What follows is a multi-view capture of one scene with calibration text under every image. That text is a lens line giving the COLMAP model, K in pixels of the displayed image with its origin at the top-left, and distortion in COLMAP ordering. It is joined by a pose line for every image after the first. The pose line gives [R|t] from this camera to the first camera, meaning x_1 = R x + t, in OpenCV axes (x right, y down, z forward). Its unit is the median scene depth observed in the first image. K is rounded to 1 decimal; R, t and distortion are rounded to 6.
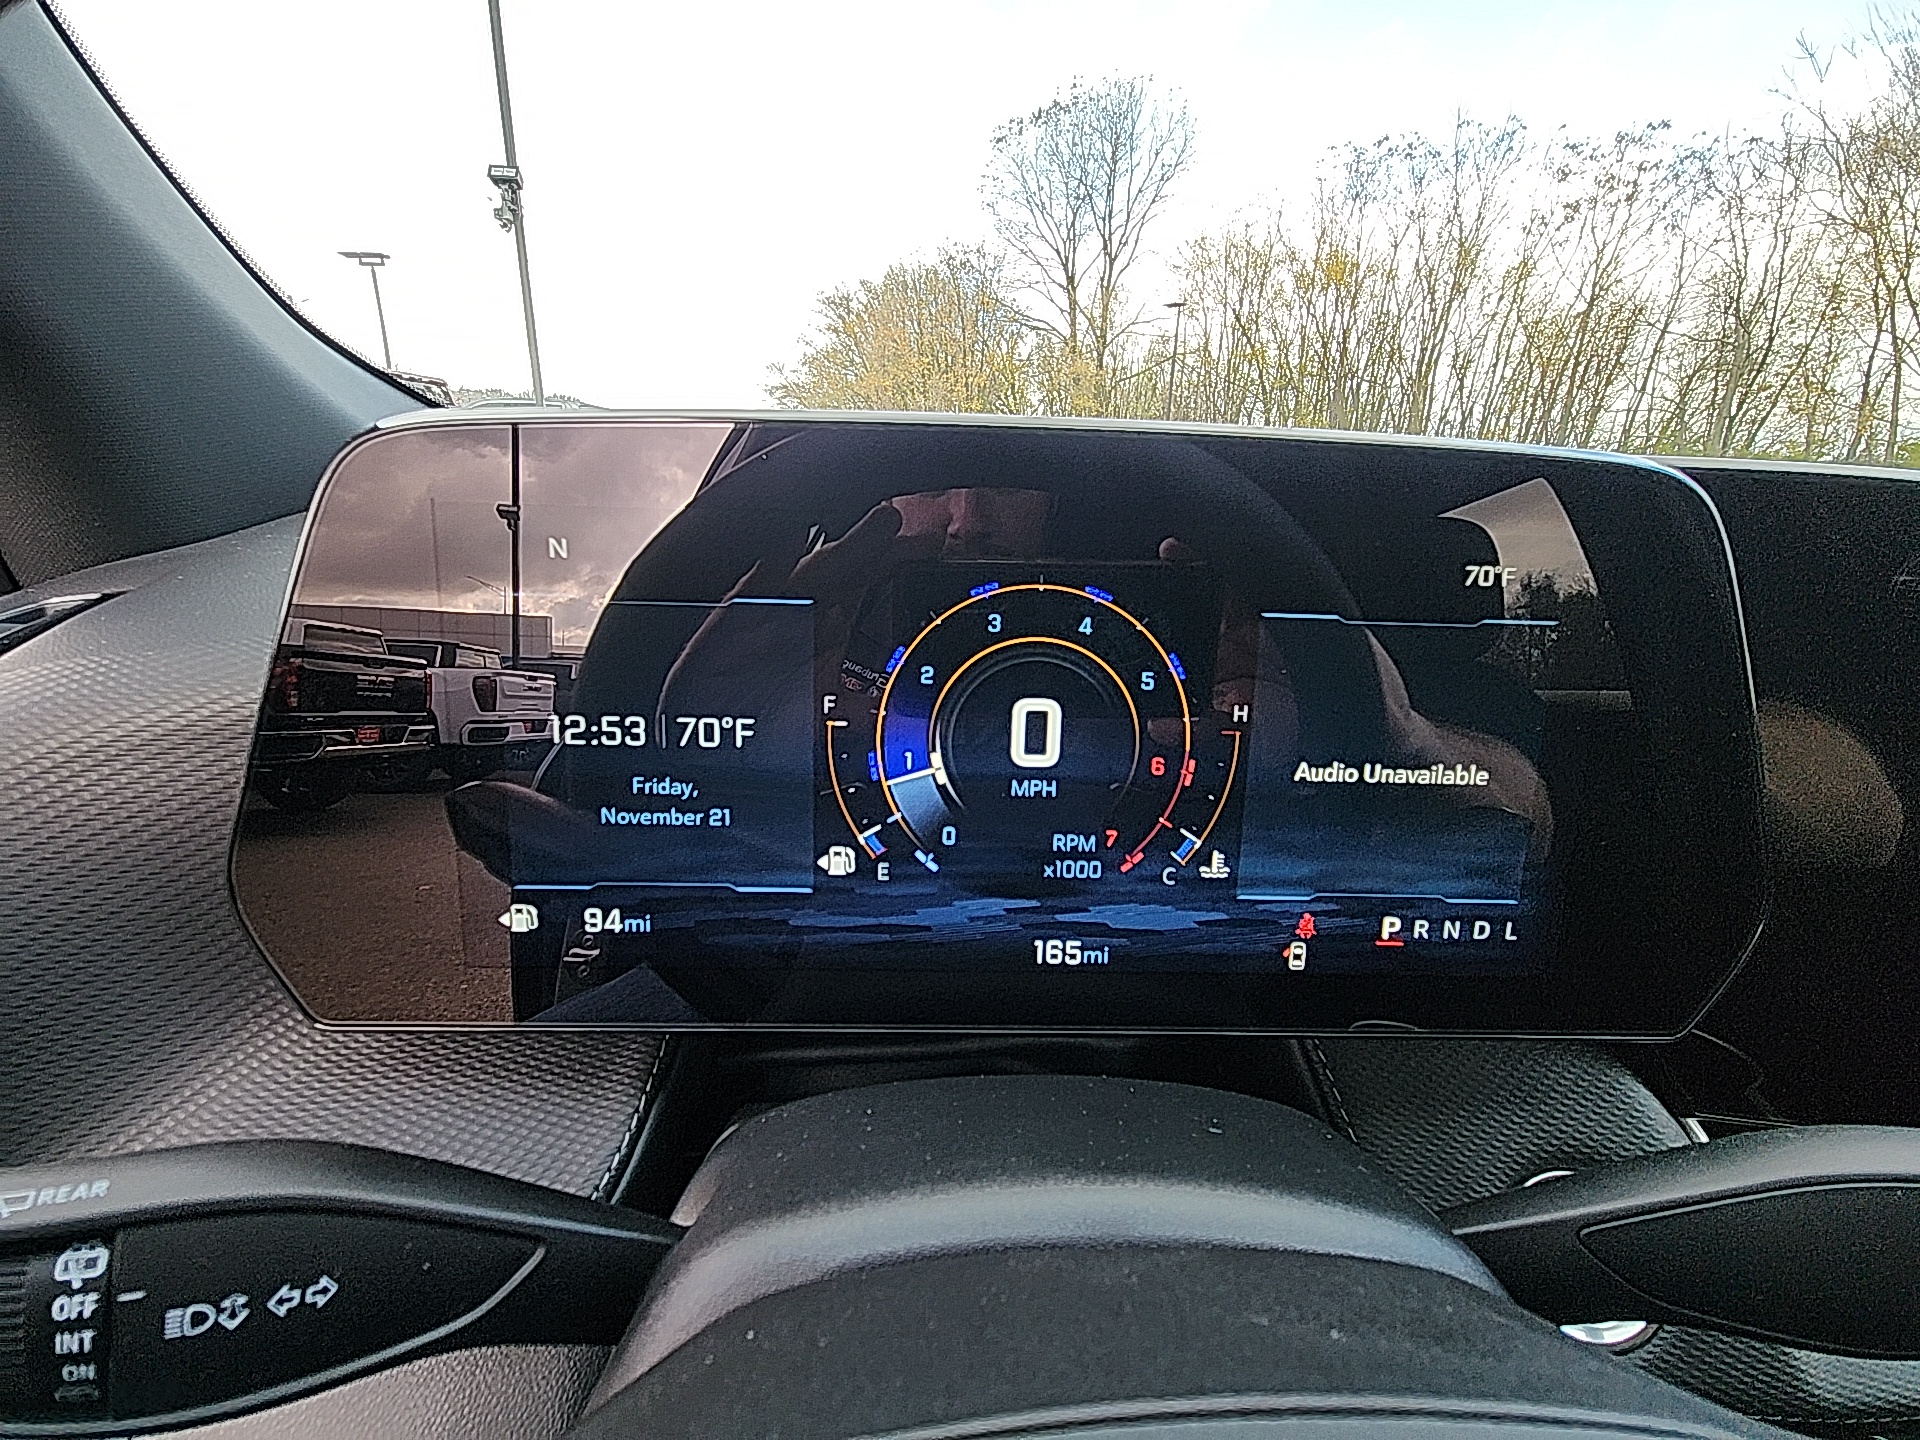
lens RADIAL K [[773.9, 0, 936.3], [0, 773.9, 703.4], [0, 0, 1]] dist [0.017016, -0.011756]
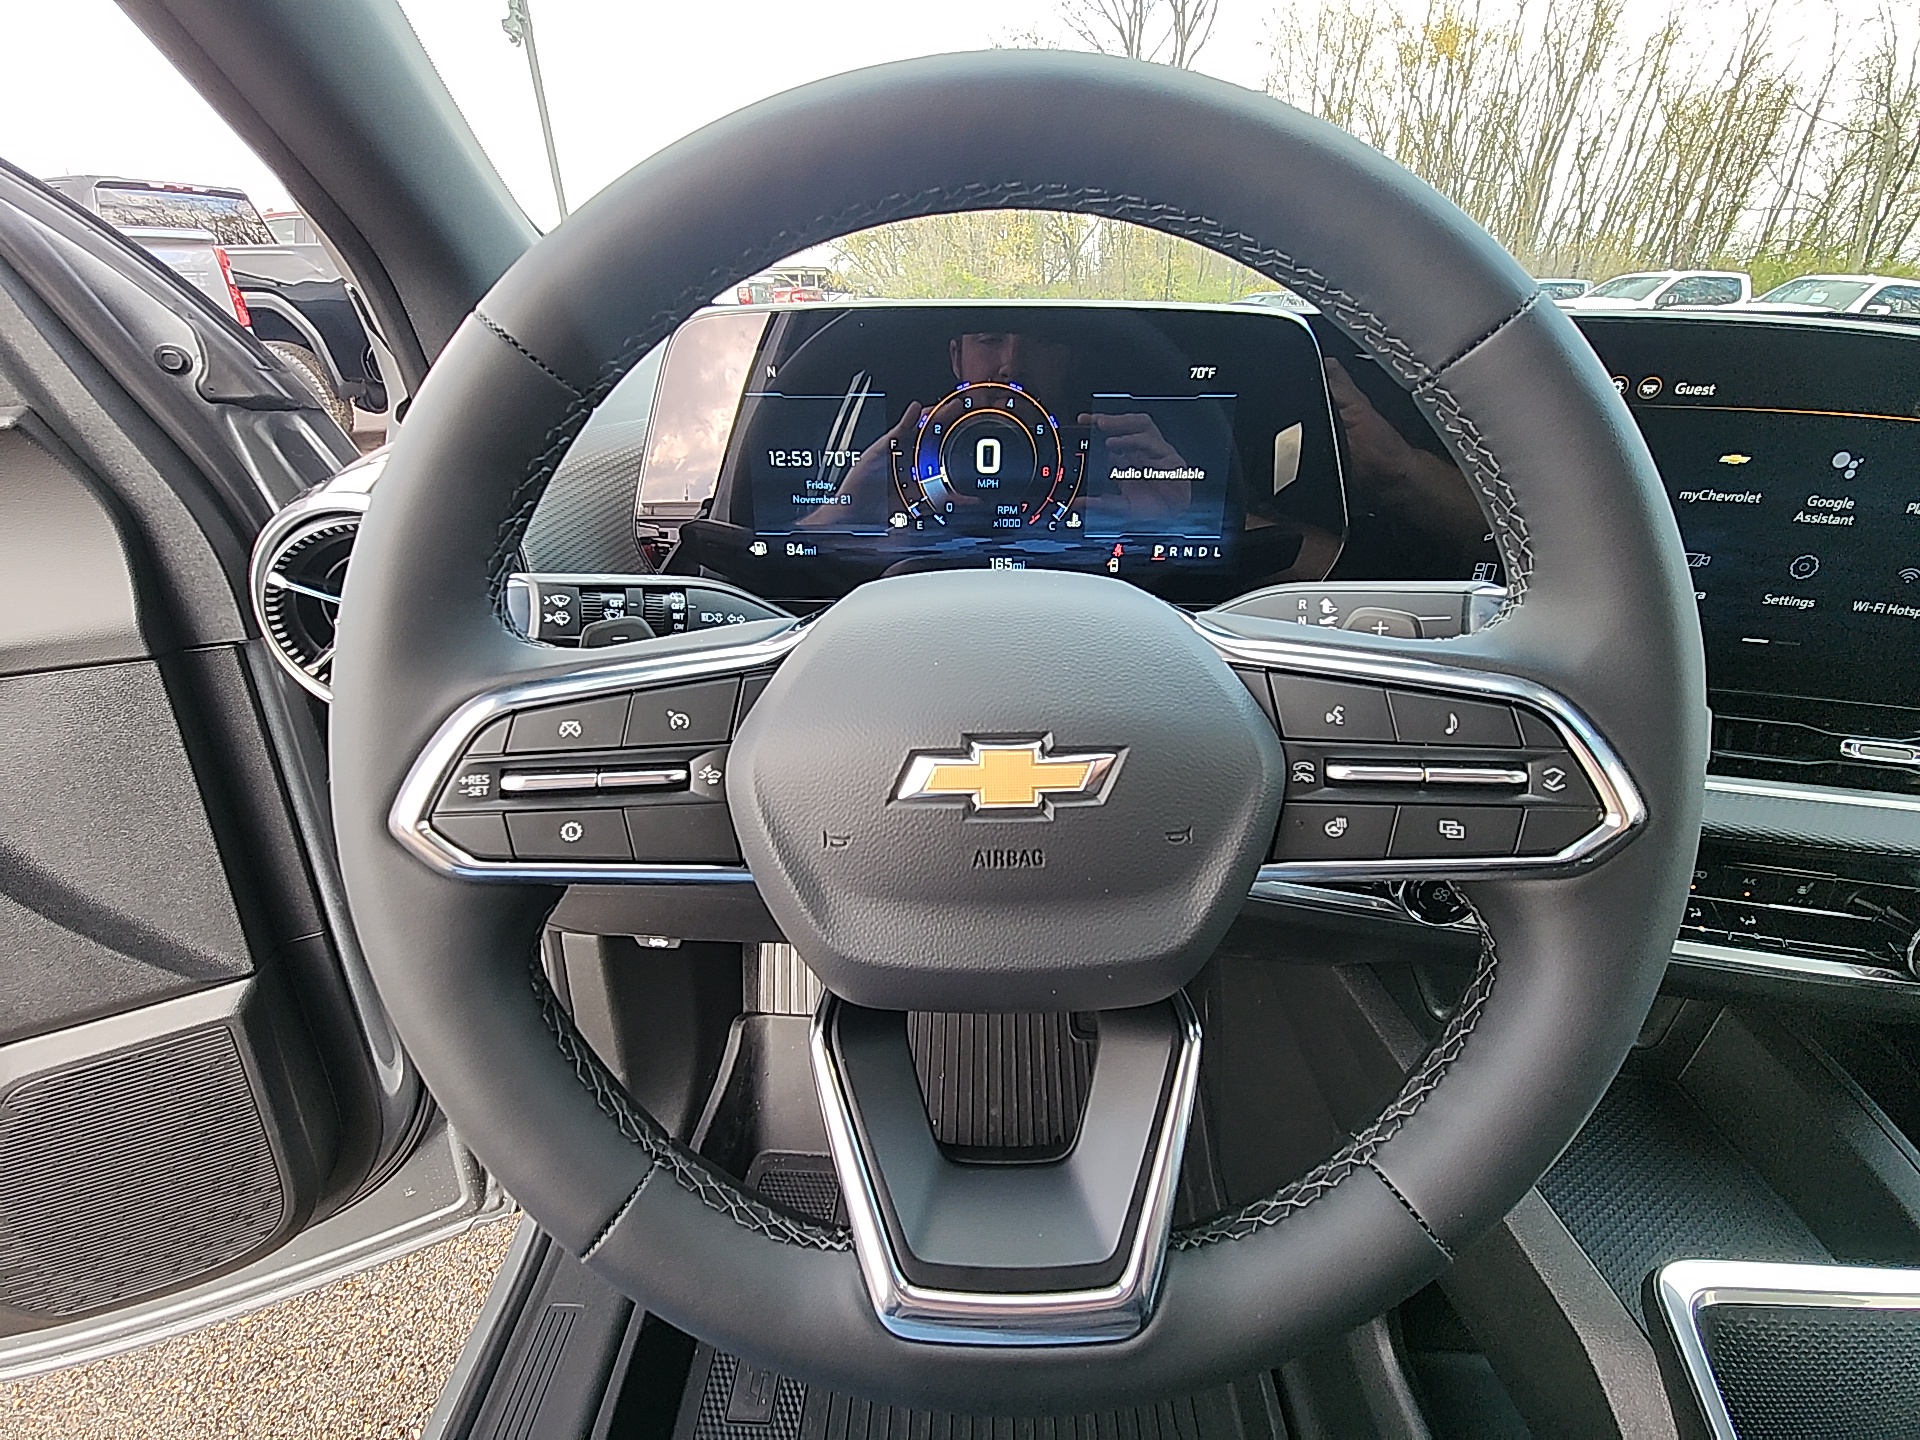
lens RADIAL K [[773.9, 0, 937.8], [0, 773.9, 700.7], [0, 0, 1]] dist [0.017016, -0.011756]
pose [[0.998107, -0.004819, -0.061311, 0.113159], [0.015586, 0.984201, 0.176368, 0.316143], [0.059492, -0.176990, 0.982413, -1.218896]]
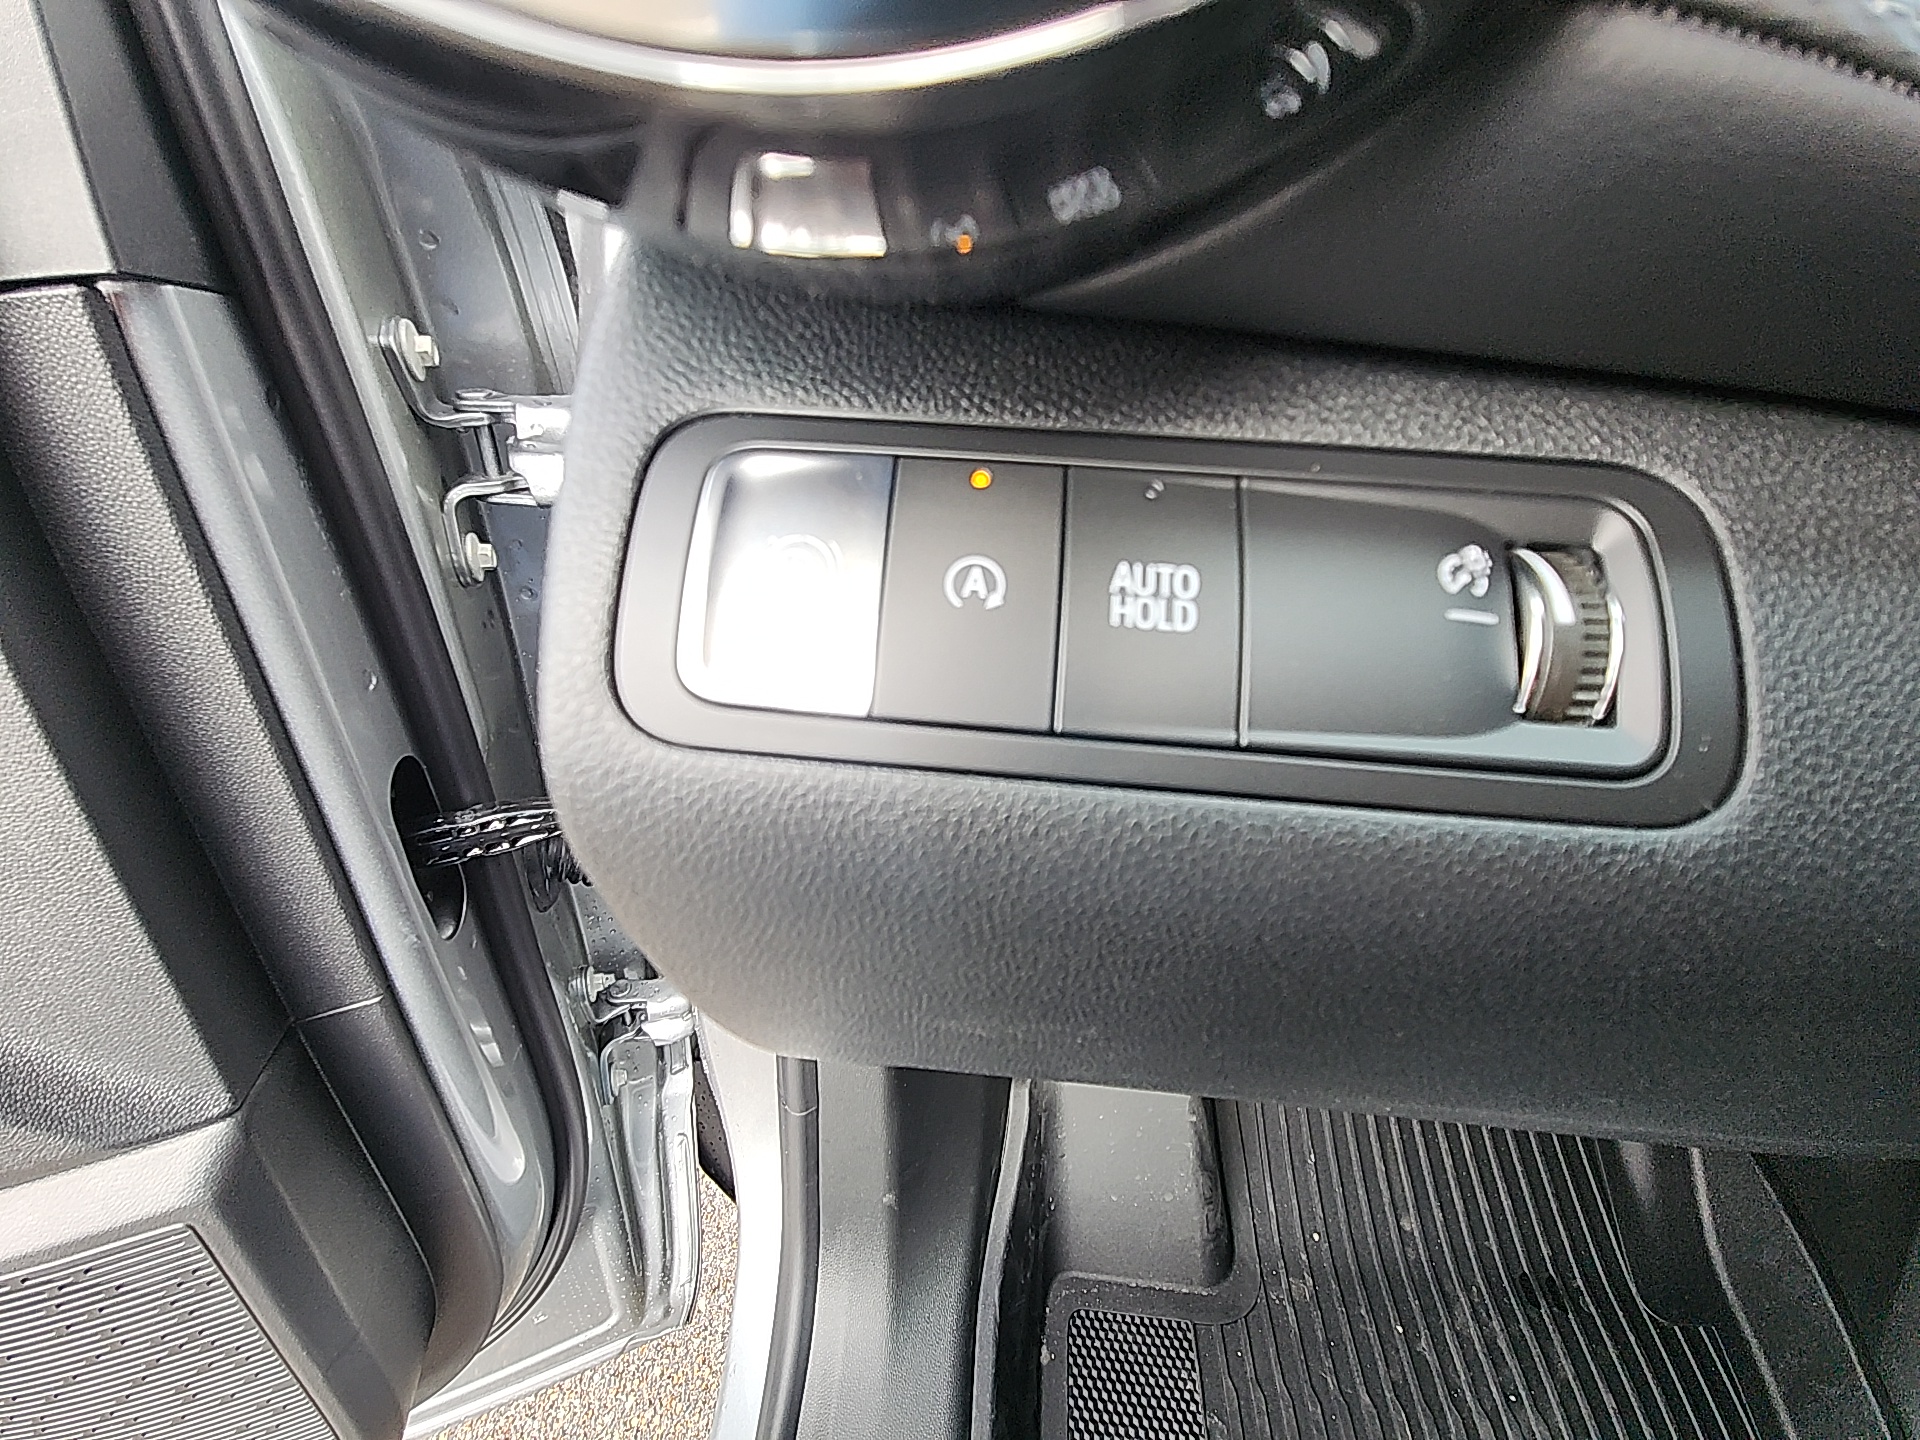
lens RADIAL K [[773.9, 0, 936.7], [0, 773.9, 693.8], [0, 0, 1]] dist [0.017016, -0.011756]
pose [[0.991653, 0.027798, -0.125905, -1.371703], [0.007459, 0.962479, 0.271255, 0.798458], [0.128721, -0.269930, 0.954237, 0.471689]]
